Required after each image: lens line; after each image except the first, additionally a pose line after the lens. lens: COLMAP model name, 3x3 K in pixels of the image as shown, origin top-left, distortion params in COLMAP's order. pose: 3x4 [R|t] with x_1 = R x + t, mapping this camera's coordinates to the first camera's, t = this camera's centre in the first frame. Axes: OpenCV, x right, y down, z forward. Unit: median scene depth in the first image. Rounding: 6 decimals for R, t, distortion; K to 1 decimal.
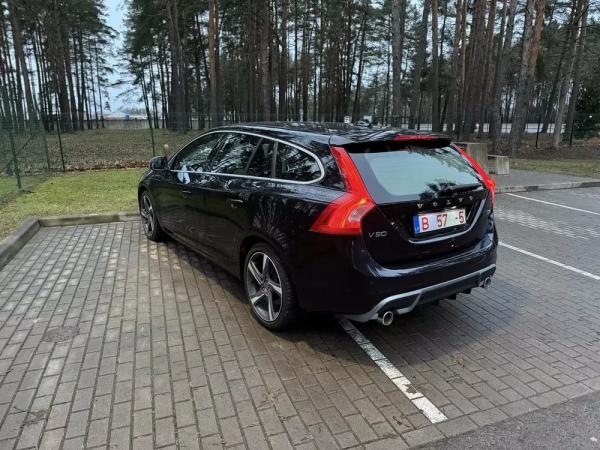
lens RADIAL K [[423.5, 0, 300.0], [0, 423.5, 225.0], [0, 0, 1]] dist [0.045249, -0.063810]
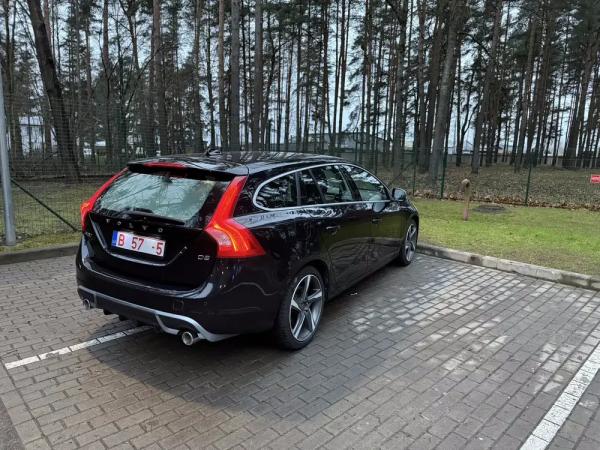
lens RADIAL K [[423.5, 0, 300.0], [0, 423.5, 225.0], [0, 0, 1]] dist [0.045249, -0.063810]
pose [[0.414874, 0.177174, -0.892463, 1.466833], [-0.244172, 0.966559, 0.078377, -0.240780], [0.876504, 0.185398, 0.444261, 0.909999]]
